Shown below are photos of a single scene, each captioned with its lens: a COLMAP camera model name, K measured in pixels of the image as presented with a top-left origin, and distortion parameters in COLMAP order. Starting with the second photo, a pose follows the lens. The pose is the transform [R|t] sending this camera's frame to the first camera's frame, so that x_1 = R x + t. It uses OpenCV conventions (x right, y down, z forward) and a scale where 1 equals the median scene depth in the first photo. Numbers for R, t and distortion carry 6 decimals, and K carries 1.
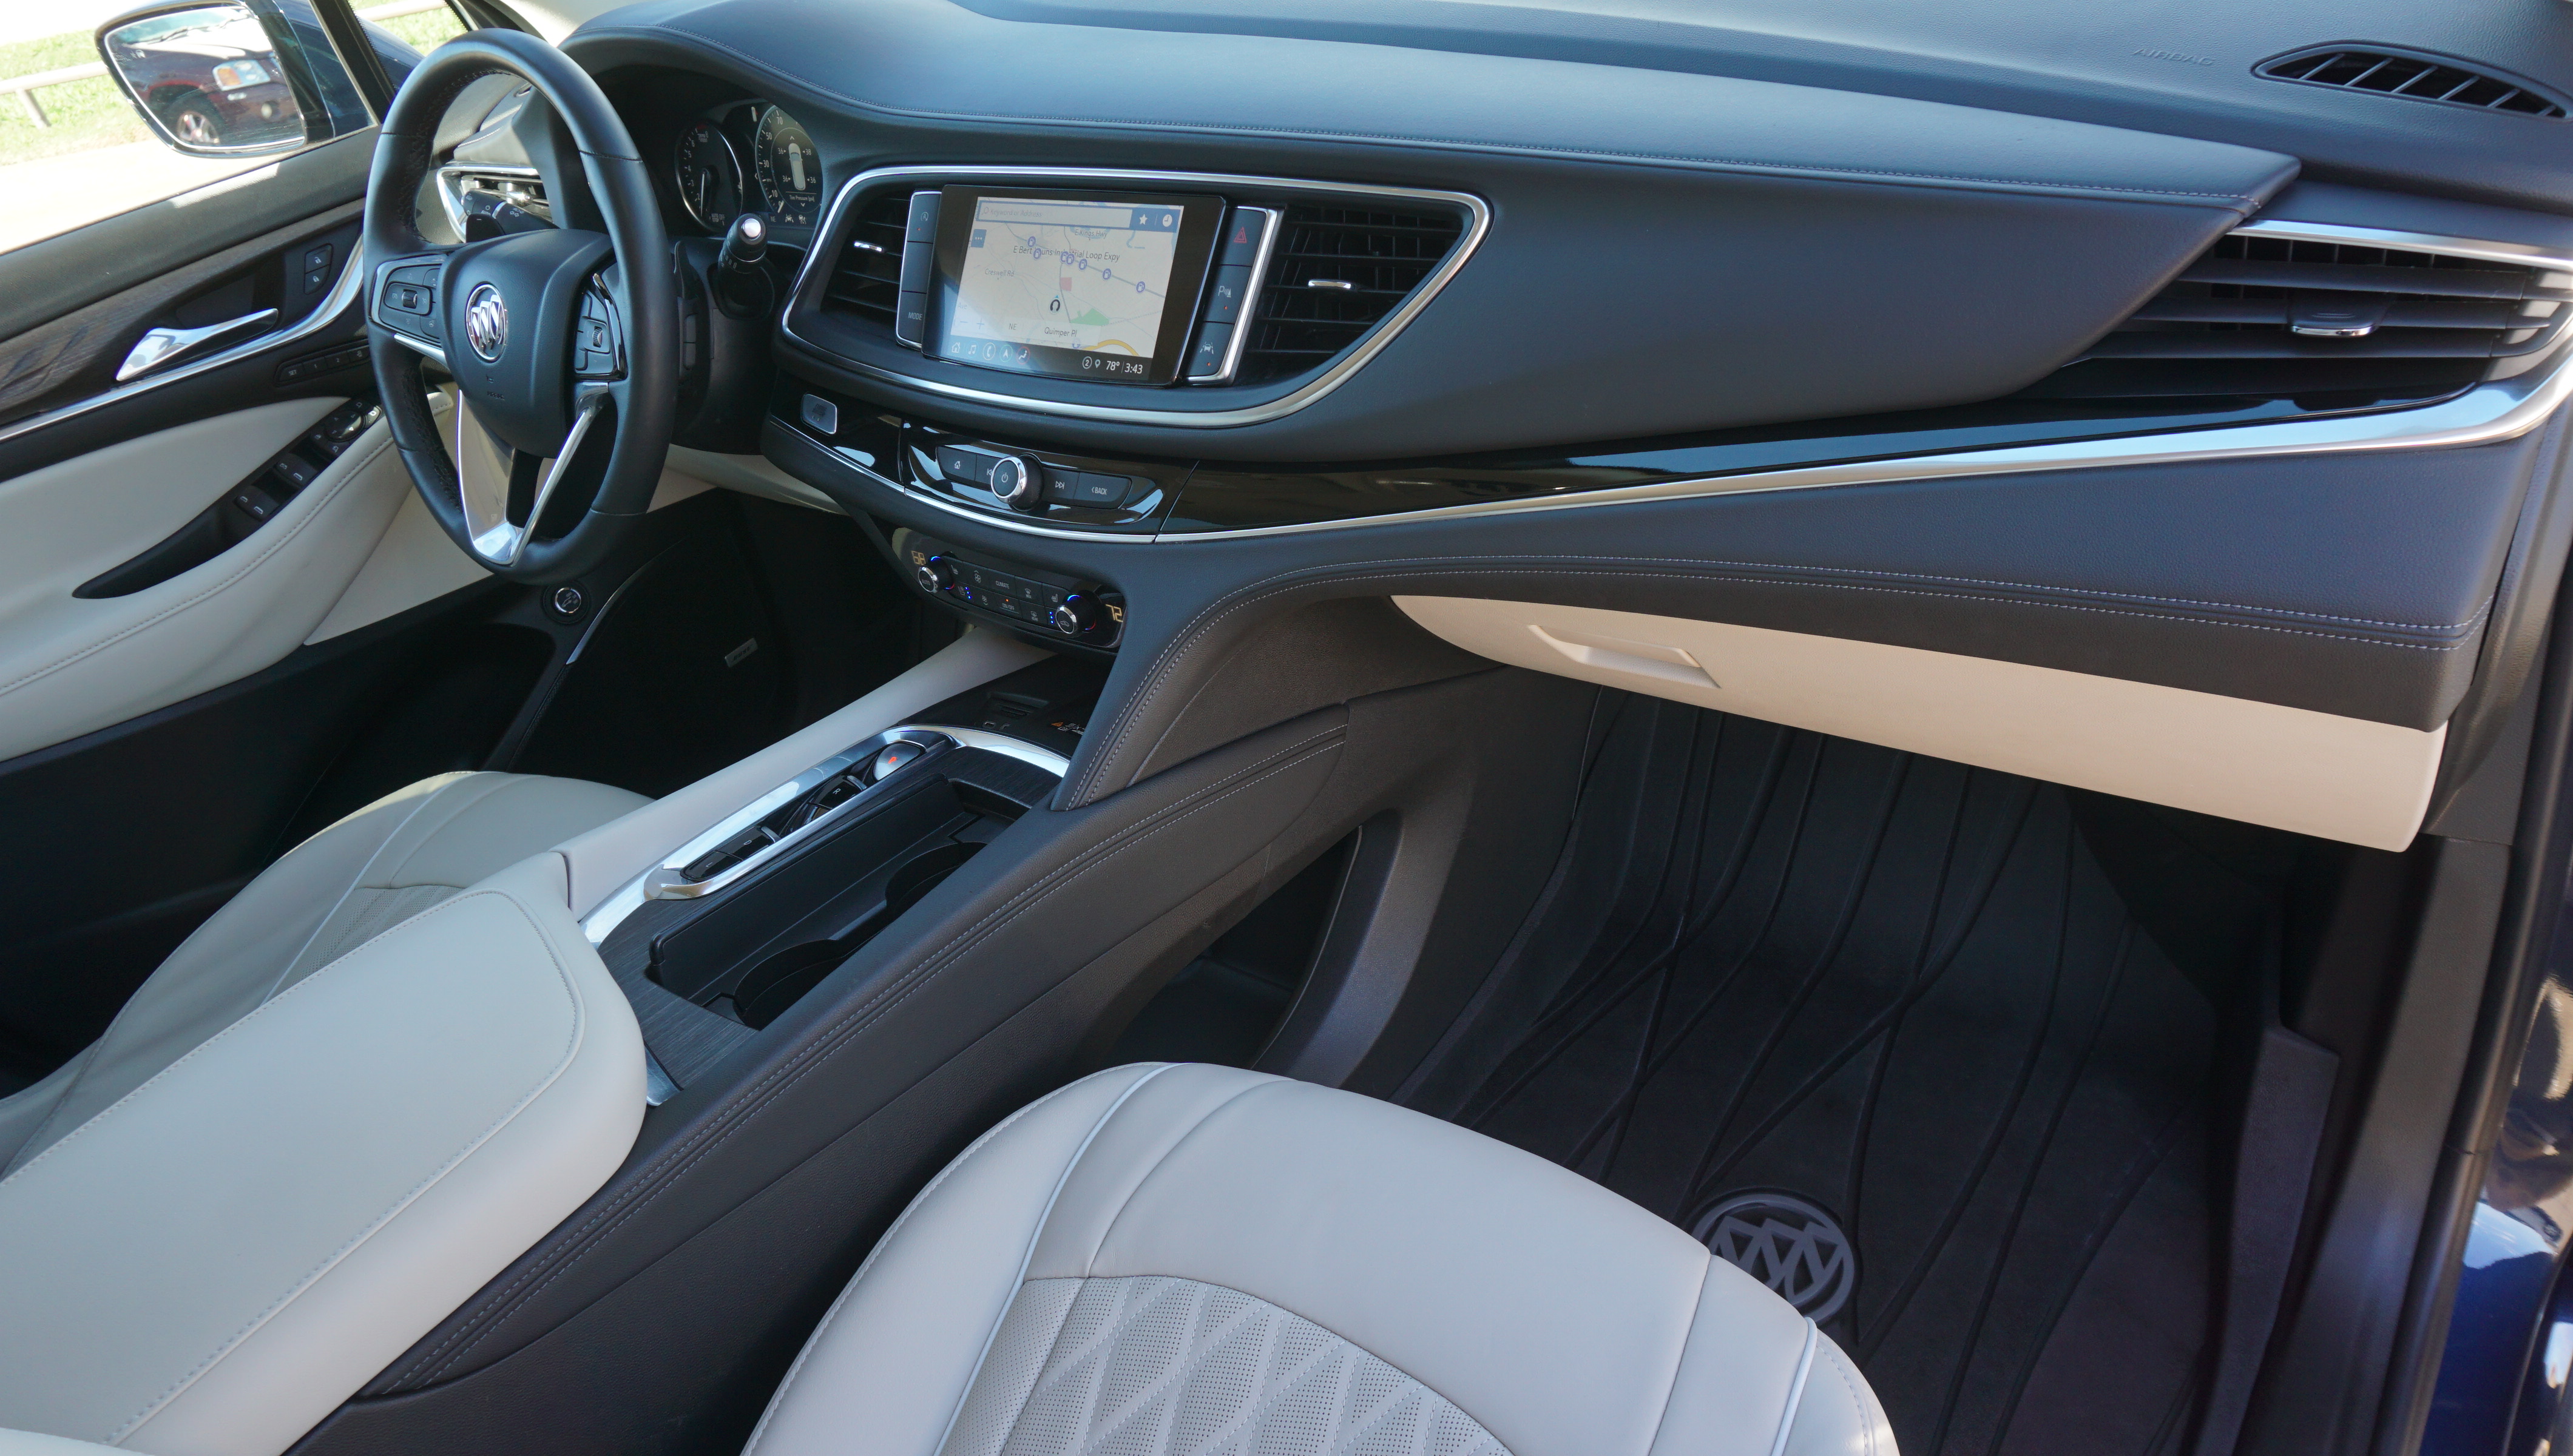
lens RADIAL K [[1730.0, 0, 1284.3], [0, 1730.0, 729.1], [0, 0, 1]] dist [-0.050183, 0.038105]
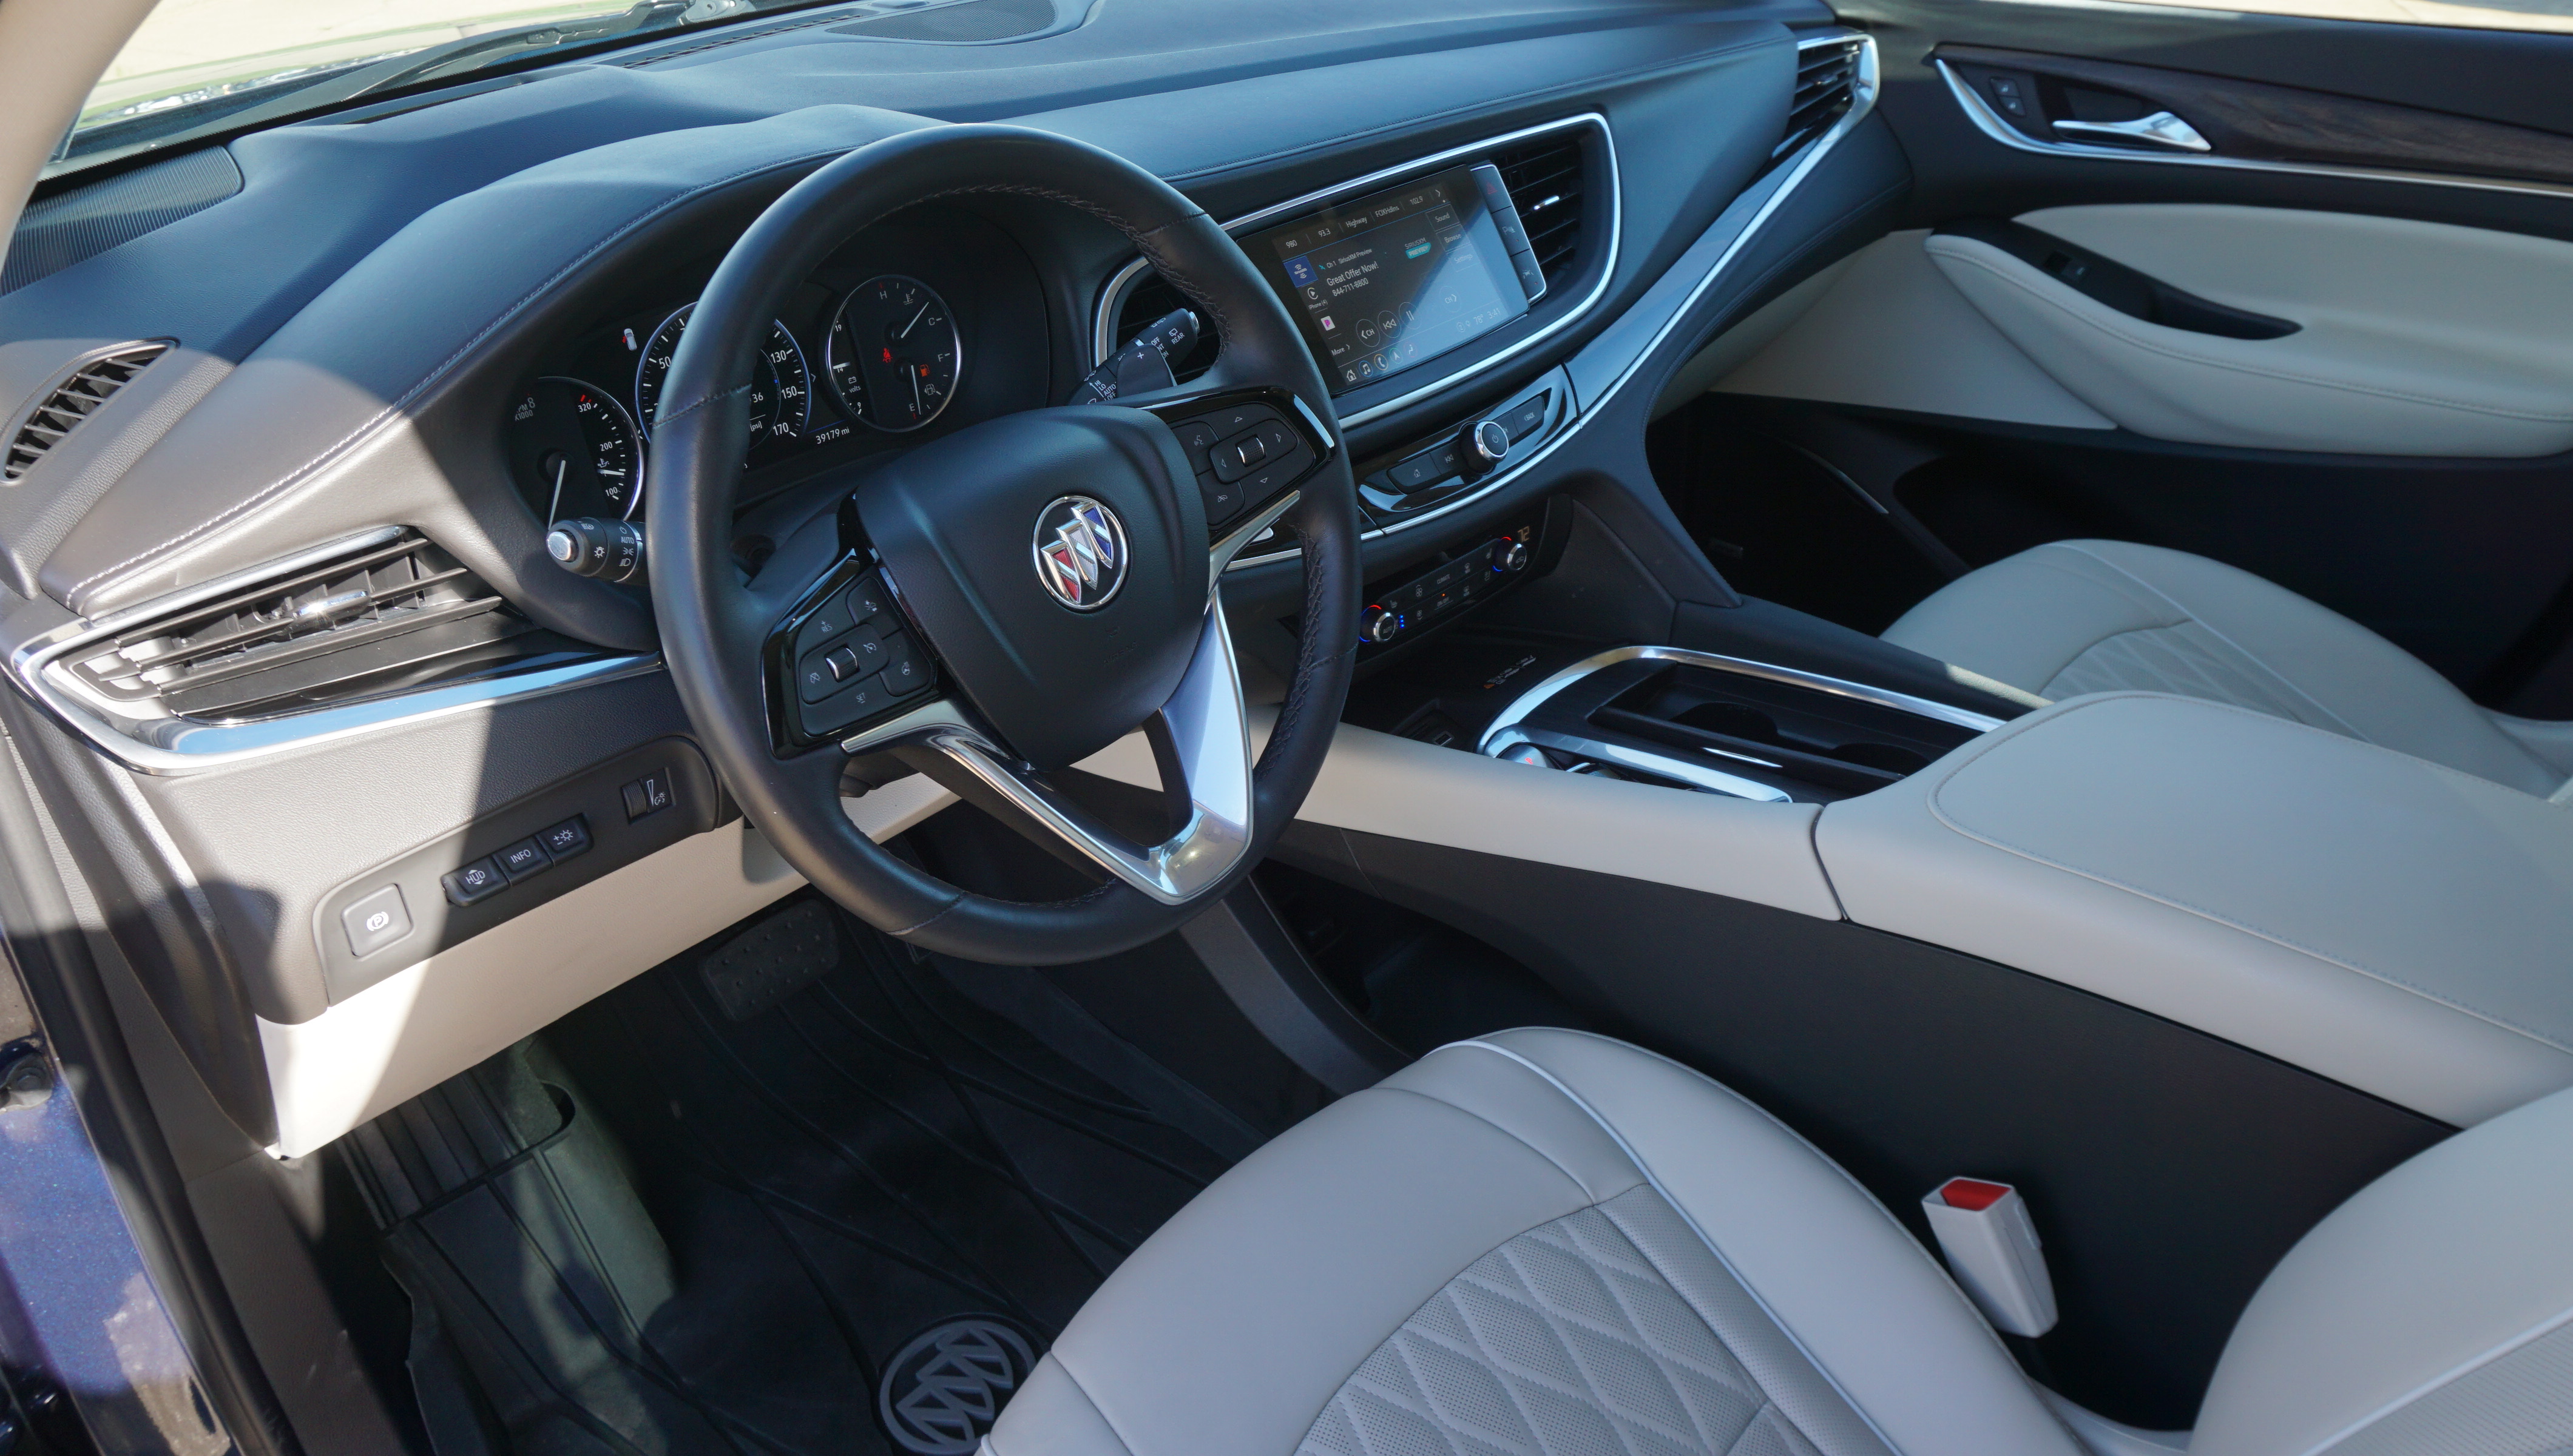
lens RADIAL K [[1730.0, 0, 1271.5], [0, 1730.0, 726.3], [0, 0, 1]] dist [-0.050183, 0.038105]
pose [[0.123395, -0.373771, 0.919276, -1.244121], [0.558640, 0.791794, 0.246951, -0.350341], [-0.820180, 0.483072, 0.306506, 0.876075]]
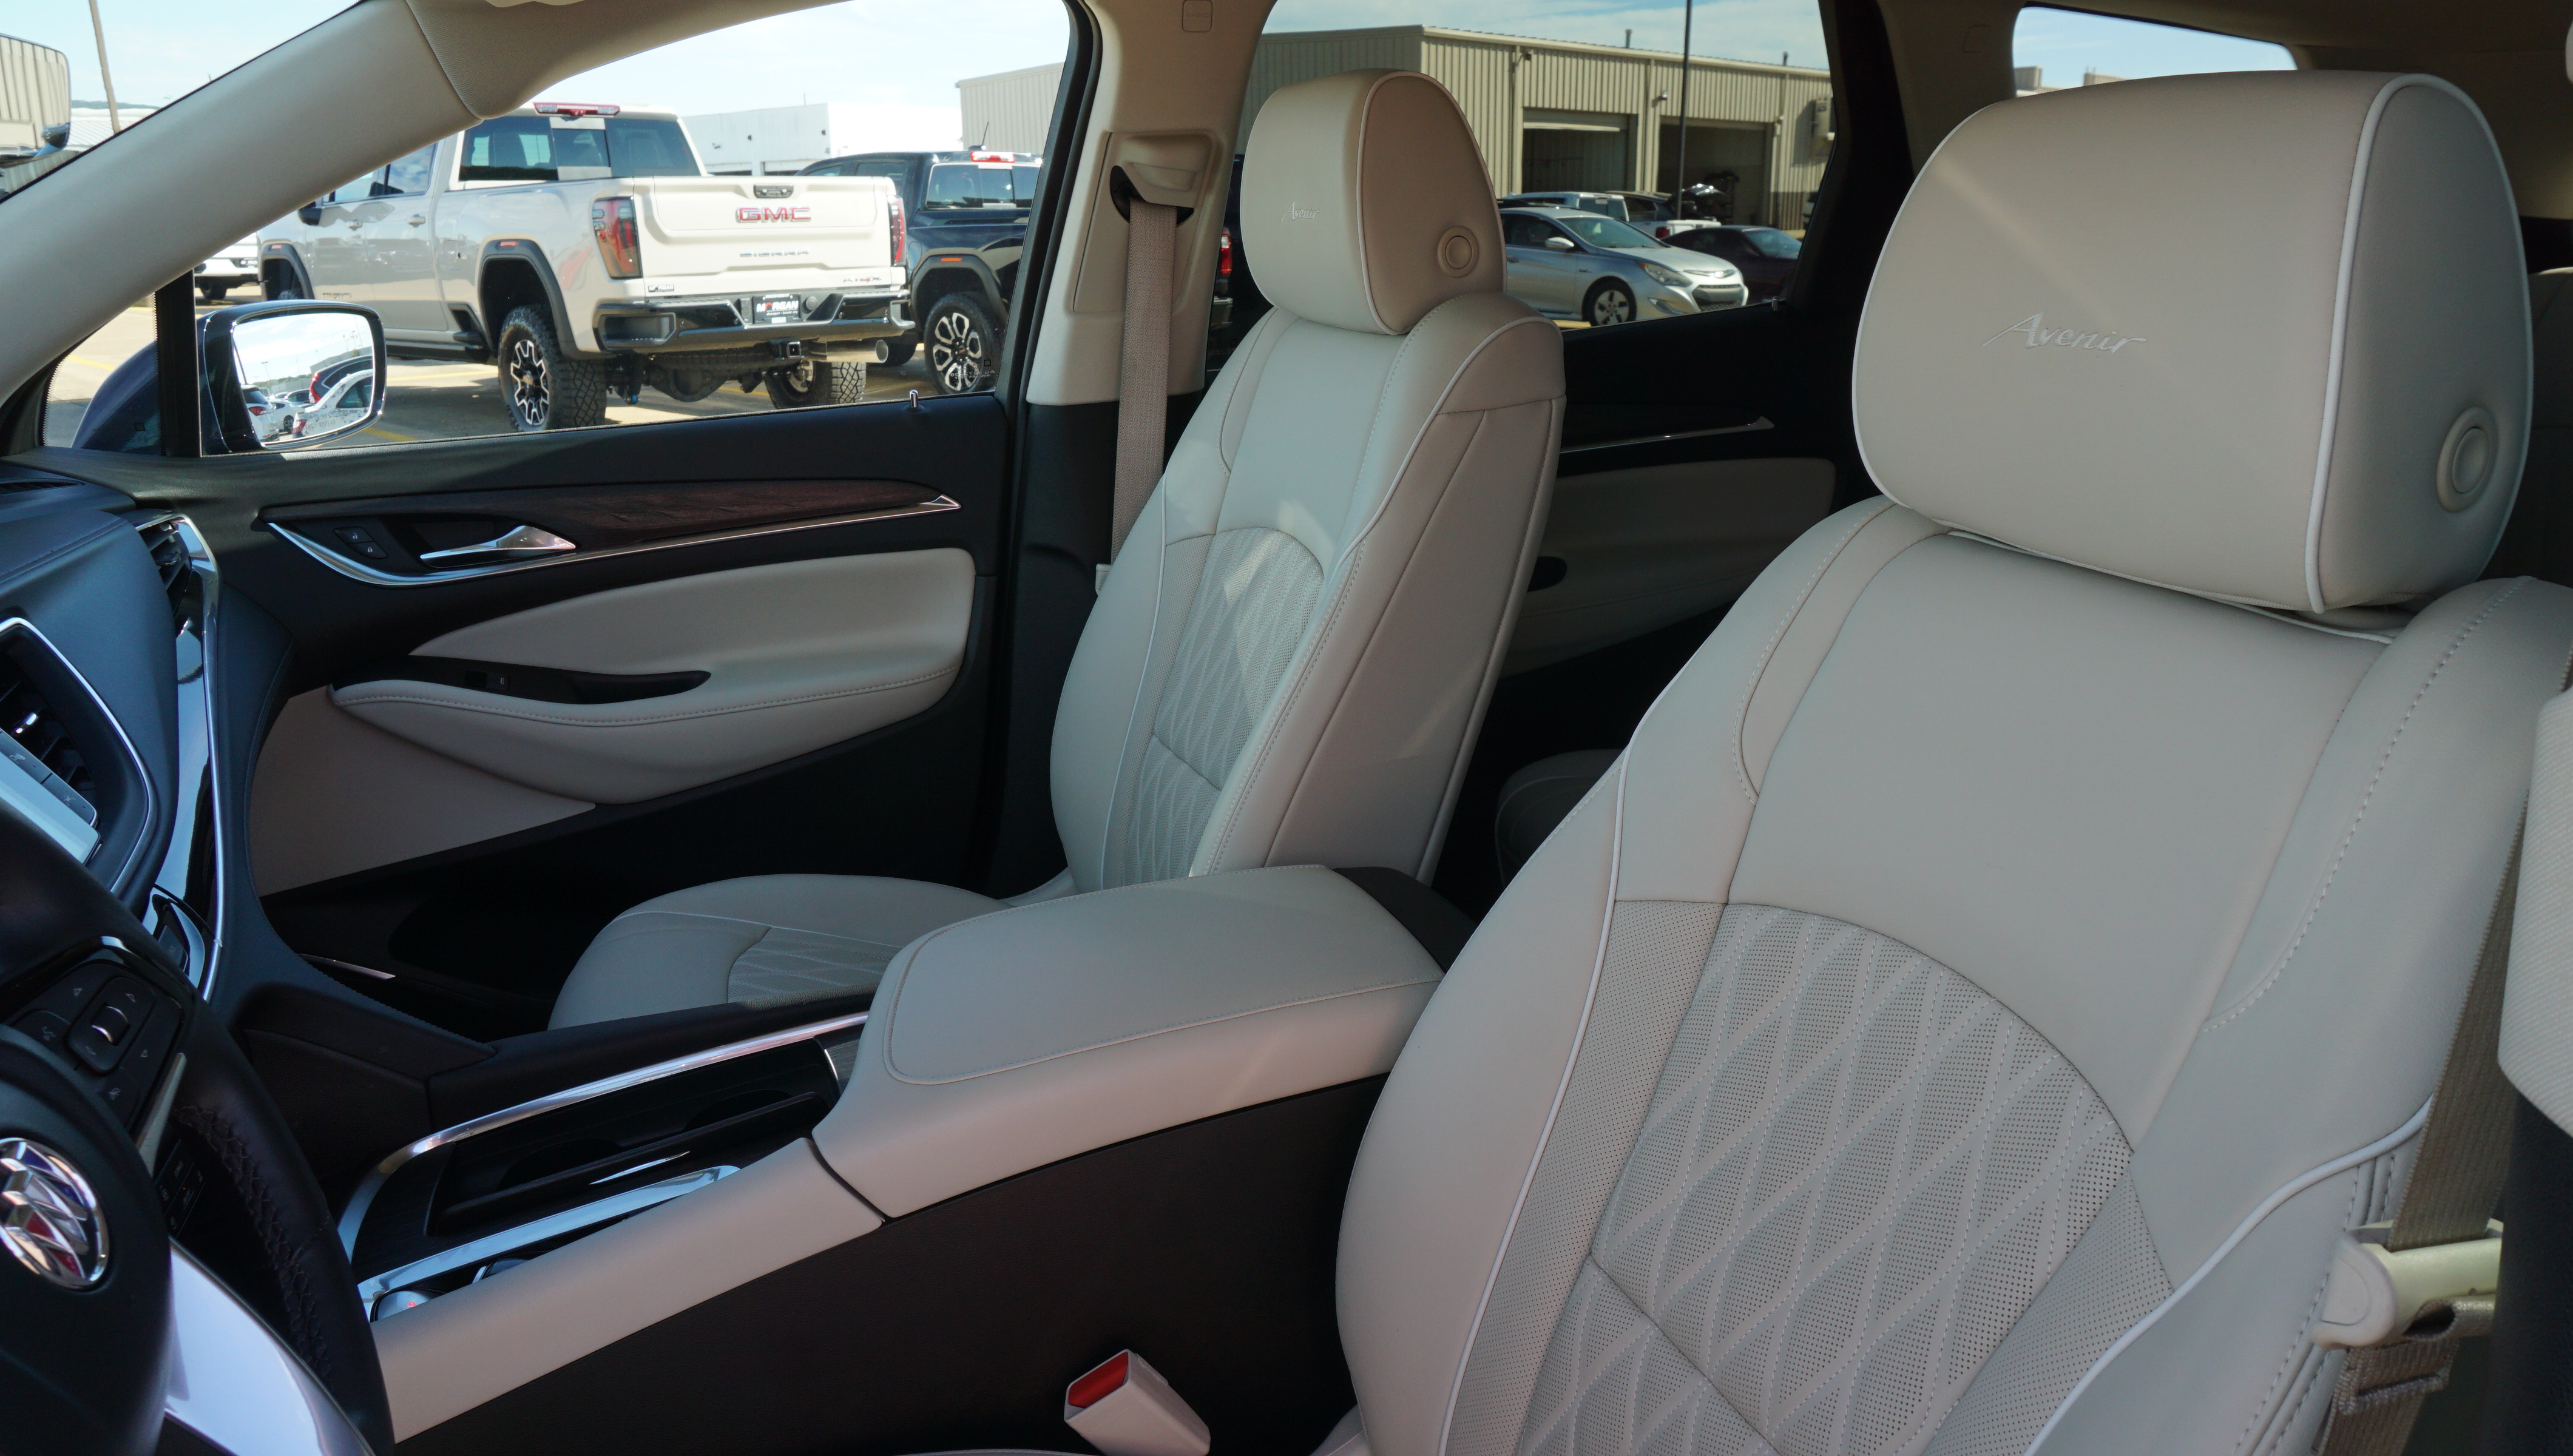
lens RADIAL K [[1730.0, 0, 1287.9], [0, 1730.0, 730.8], [0, 0, 1]] dist [-0.050183, 0.038105]
pose [[-0.812461, 0.006070, 0.582984, -1.117000], [0.442842, 0.656814, 0.610317, -0.505654], [-0.379207, 0.754029, -0.536323, 1.162138]]
